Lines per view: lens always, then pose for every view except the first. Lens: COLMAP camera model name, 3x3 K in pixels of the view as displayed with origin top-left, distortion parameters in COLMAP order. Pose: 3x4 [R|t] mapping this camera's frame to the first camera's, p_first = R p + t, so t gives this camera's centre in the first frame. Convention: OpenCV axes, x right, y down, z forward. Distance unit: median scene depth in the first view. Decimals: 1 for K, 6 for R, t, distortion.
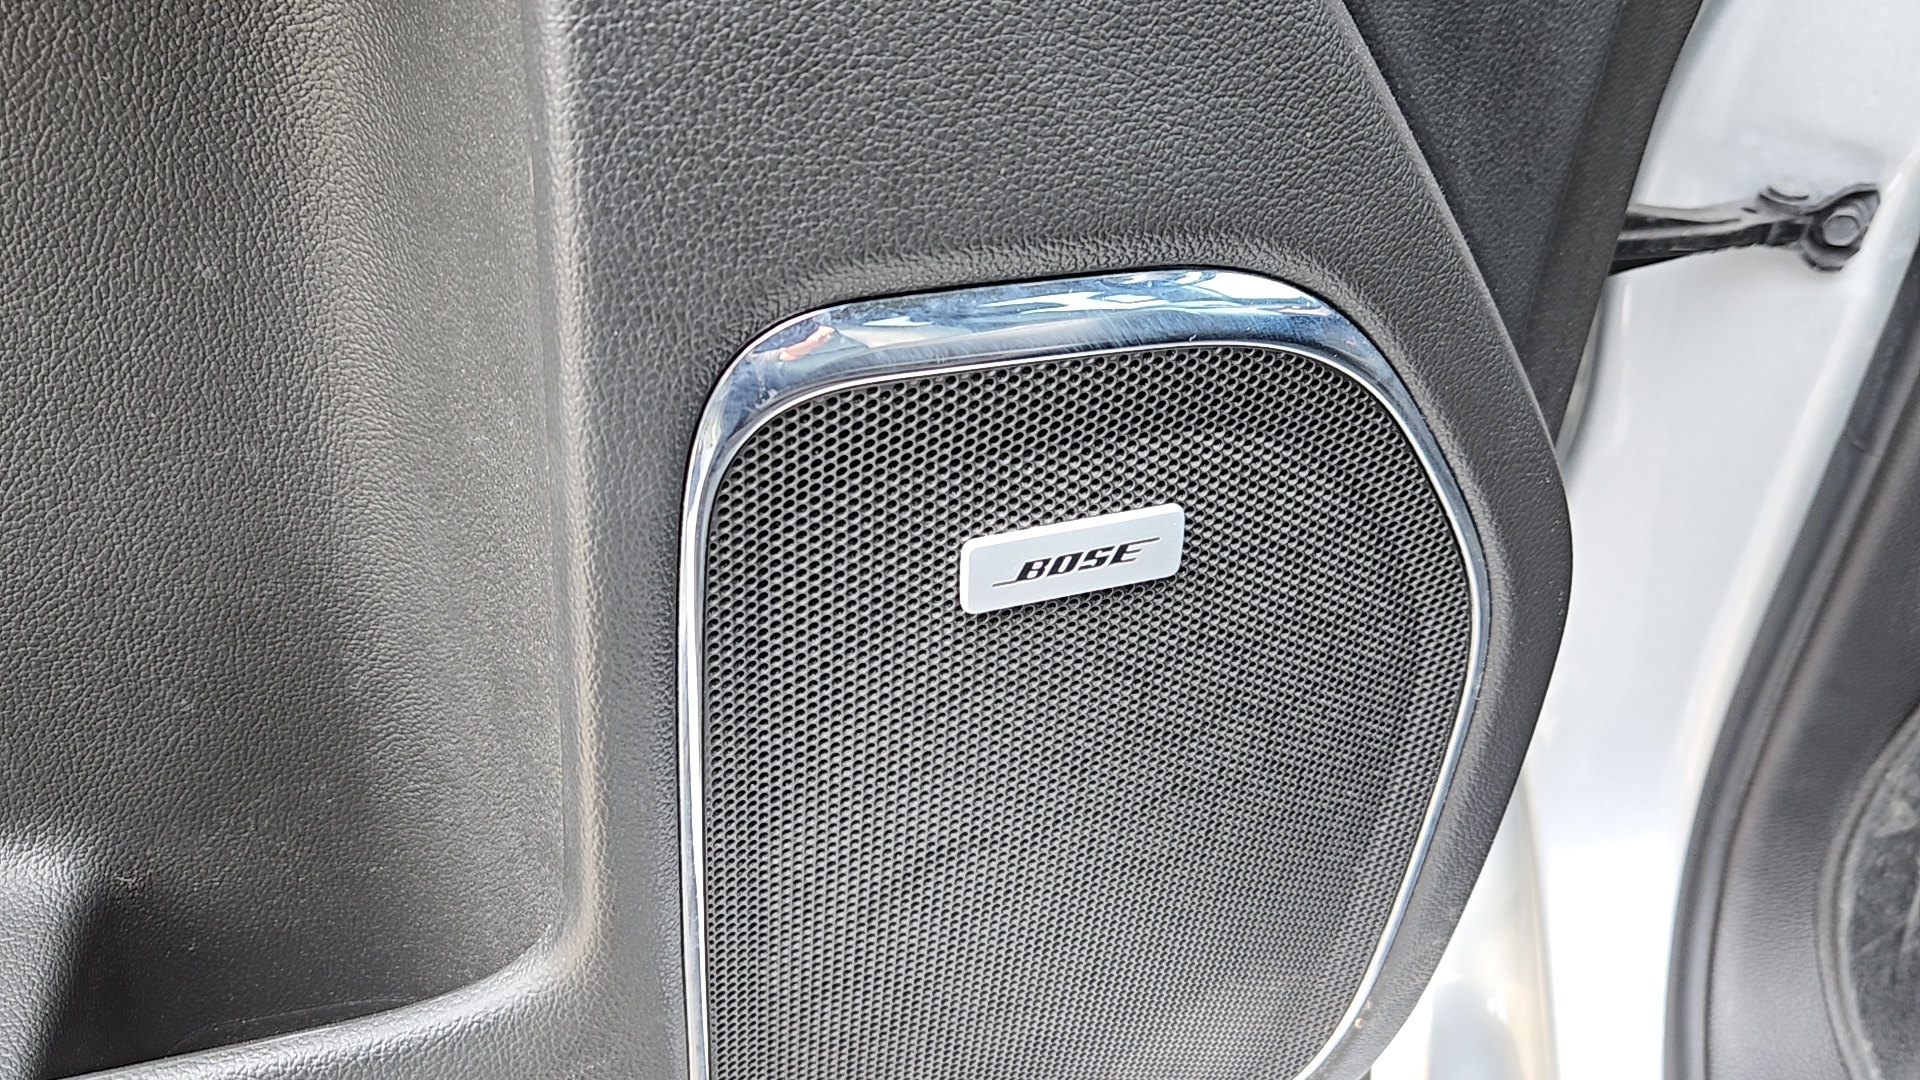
lens RADIAL K [[1609.3, 0, 958.6], [0, 1609.3, 539.8], [0, 0, 1]] dist [0.016073, -0.011001]
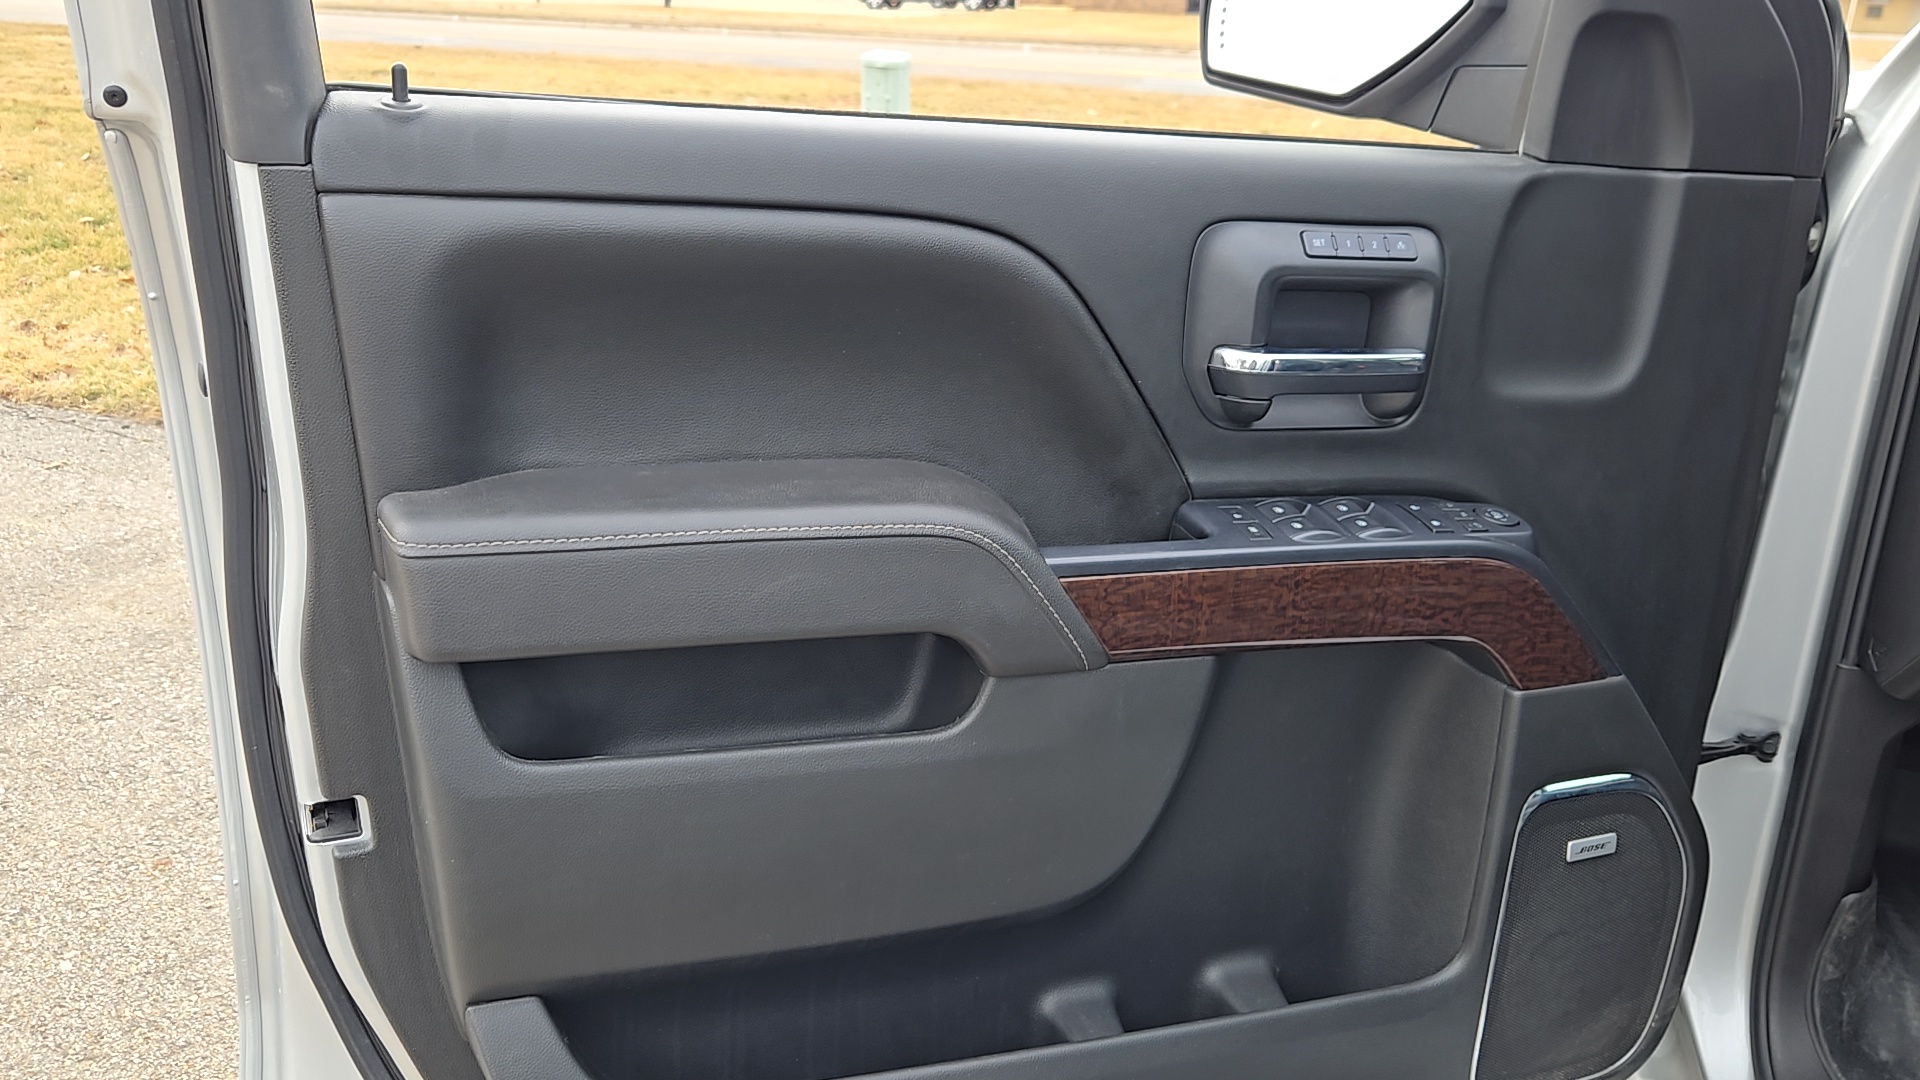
lens RADIAL K [[1609.3, 0, 959.6], [0, 1609.3, 539.7], [0, 0, 1]] dist [0.016073, -0.011001]
pose [[0.998958, -0.021075, 0.040479, -1.001825], [0.031756, 0.958033, -0.284894, 0.227317], [-0.032776, 0.285882, 0.957704, -1.812191]]
